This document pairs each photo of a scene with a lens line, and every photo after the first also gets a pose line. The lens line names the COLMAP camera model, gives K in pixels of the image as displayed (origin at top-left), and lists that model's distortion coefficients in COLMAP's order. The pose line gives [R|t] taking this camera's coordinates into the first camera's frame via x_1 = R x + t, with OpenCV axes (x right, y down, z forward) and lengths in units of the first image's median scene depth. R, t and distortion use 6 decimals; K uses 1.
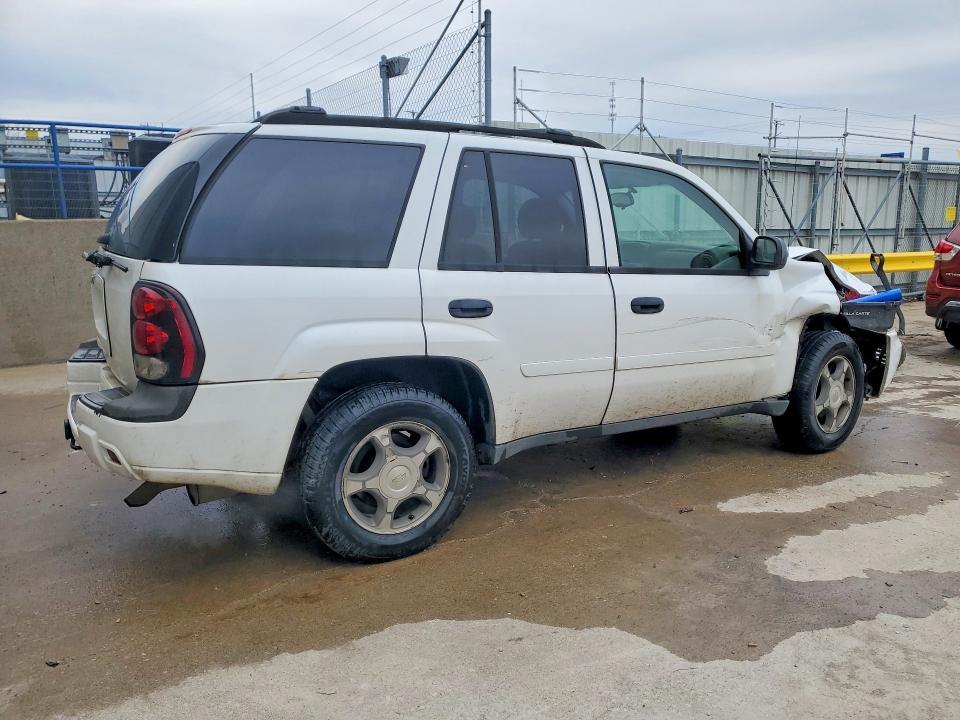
lens RADIAL K [[799.7, 0, 480.1], [0, 799.7, 361.7], [0, 0, 1]] dist [-0.003685, 0.002530]
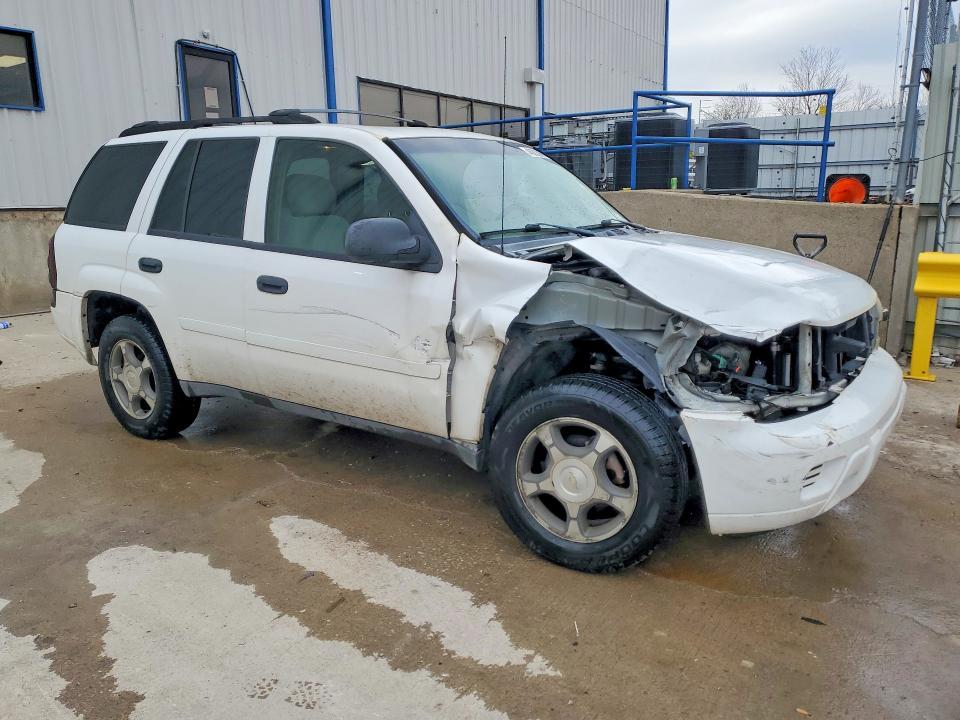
lens RADIAL K [[719.6, 0, 480.2], [0, 719.6, 359.3], [0, 0, 1]] dist [-0.003065, -0.007063]
pose [[0.411628, 0.181771, -0.893041, 1.120427], [-0.174578, 0.977488, 0.118492, -0.130431], [0.894475, 0.107130, 0.434095, 0.859320]]
